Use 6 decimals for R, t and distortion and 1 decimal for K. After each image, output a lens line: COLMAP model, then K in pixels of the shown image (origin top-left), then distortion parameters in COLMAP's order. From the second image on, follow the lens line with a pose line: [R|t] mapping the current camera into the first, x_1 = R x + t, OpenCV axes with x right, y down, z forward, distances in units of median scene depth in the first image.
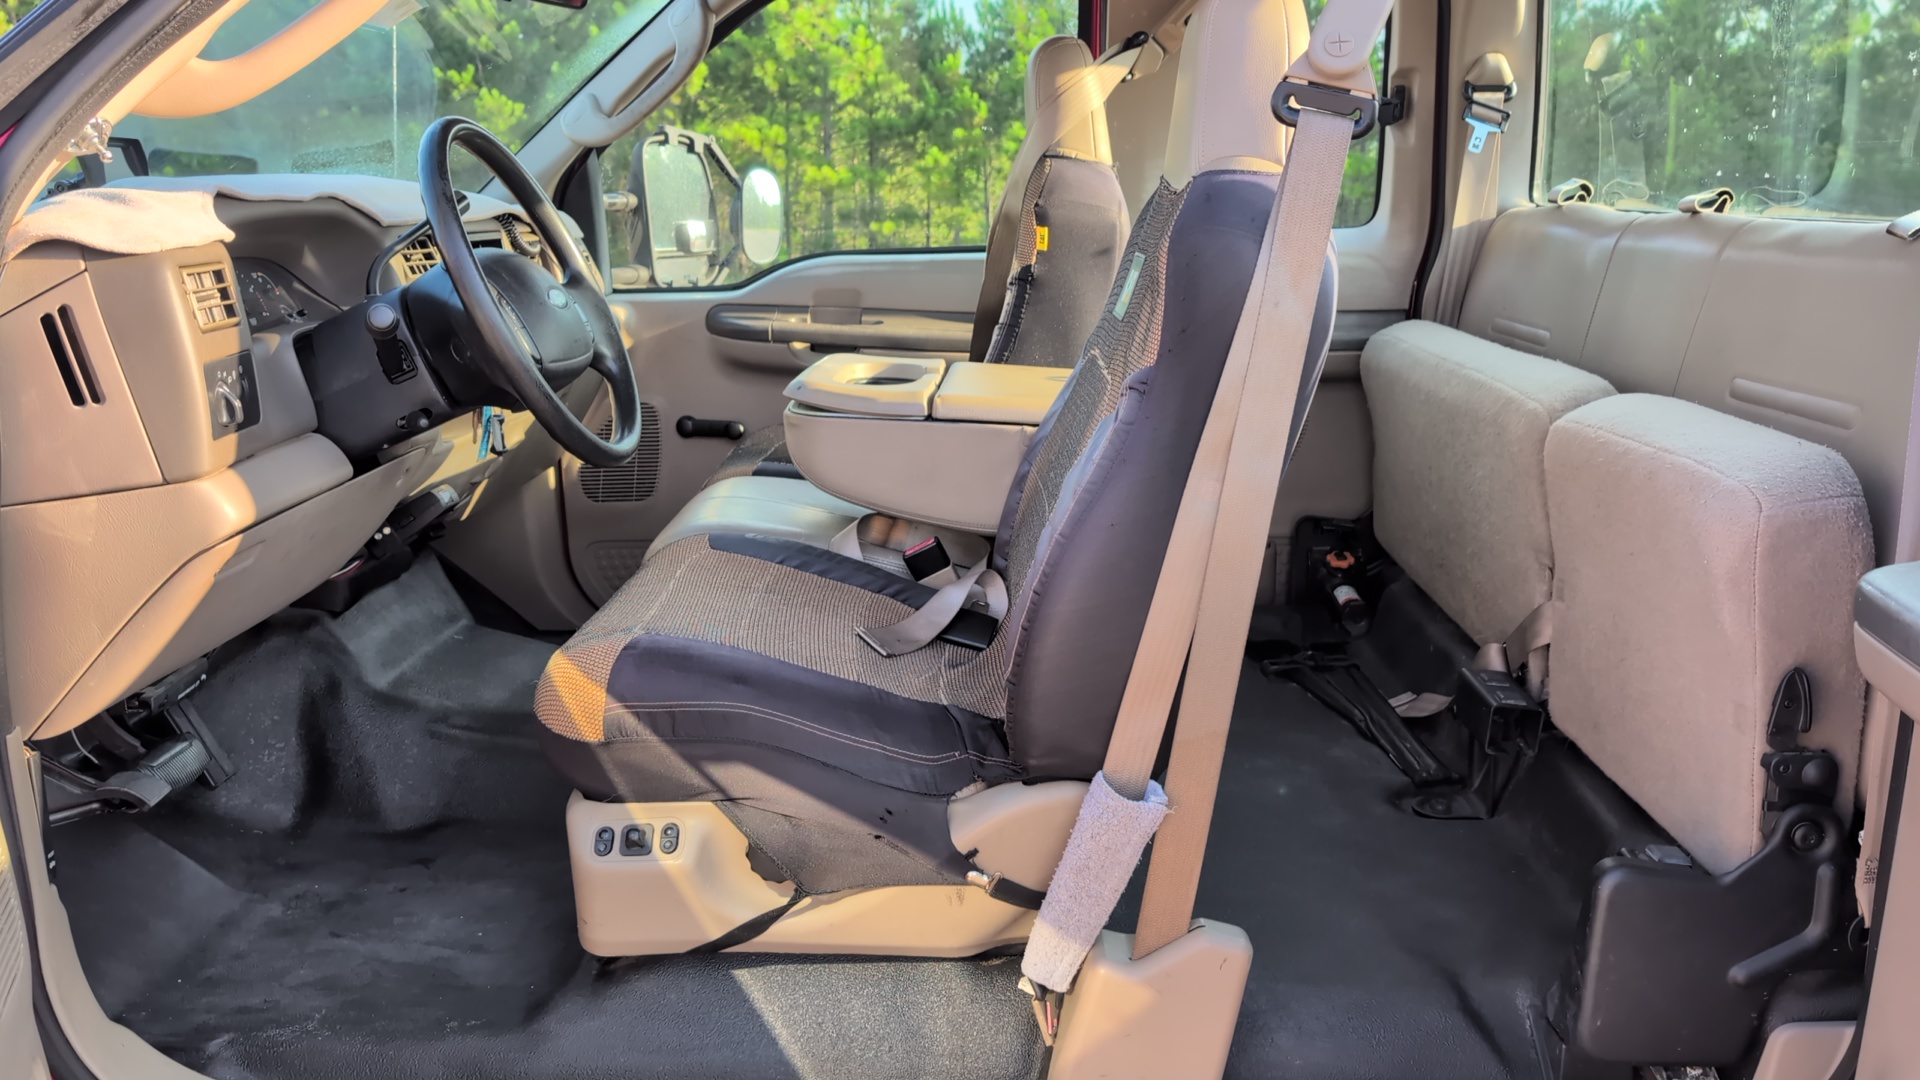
lens RADIAL K [[1625.3, 0, 946.6], [0, 1625.3, 529.9], [0, 0, 1]] dist [0.026493, -0.061354]
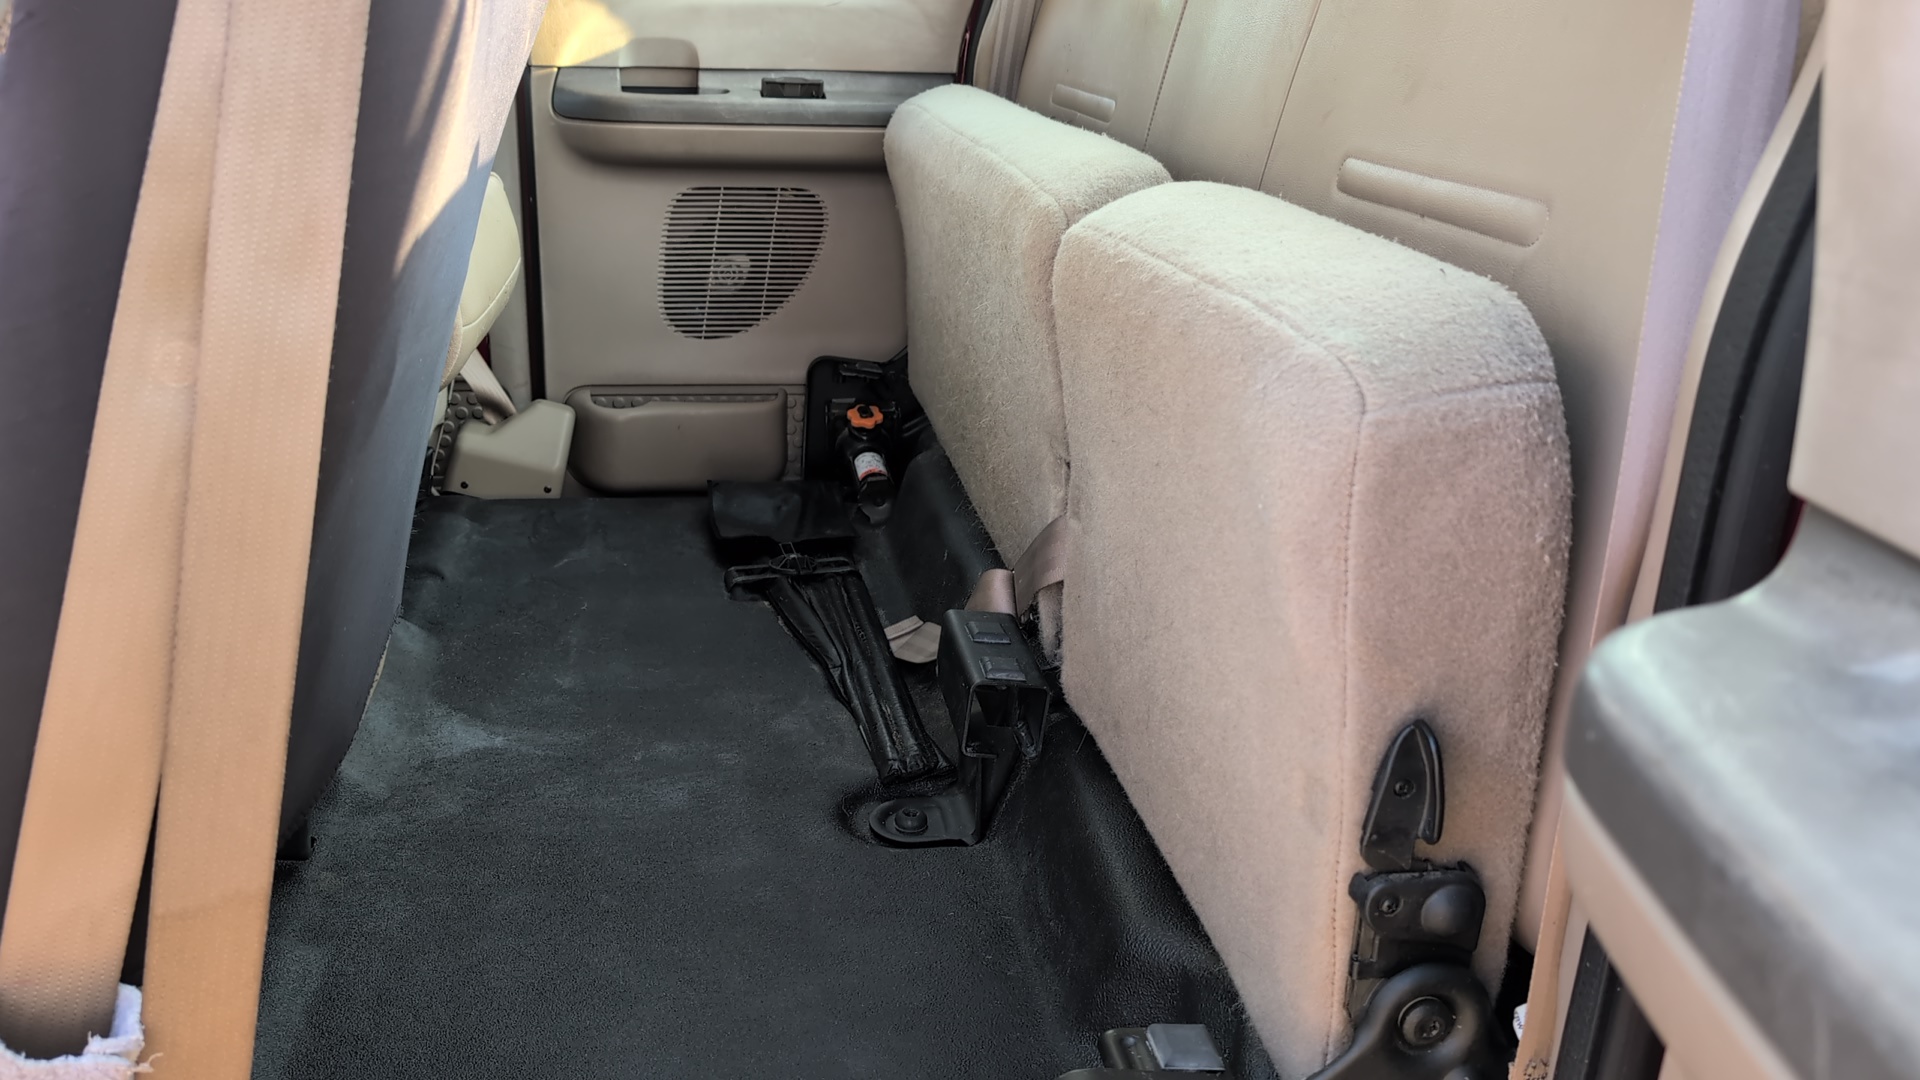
lens RADIAL K [[1625.3, 0, 952.5], [0, 1625.3, 548.9], [0, 0, 1]] dist [0.026493, -0.061354]
pose [[0.980546, -0.019442, 0.195325, 0.206783], [-0.005239, 0.992137, 0.125050, -0.022870], [-0.196220, -0.123641, 0.972734, 0.398287]]
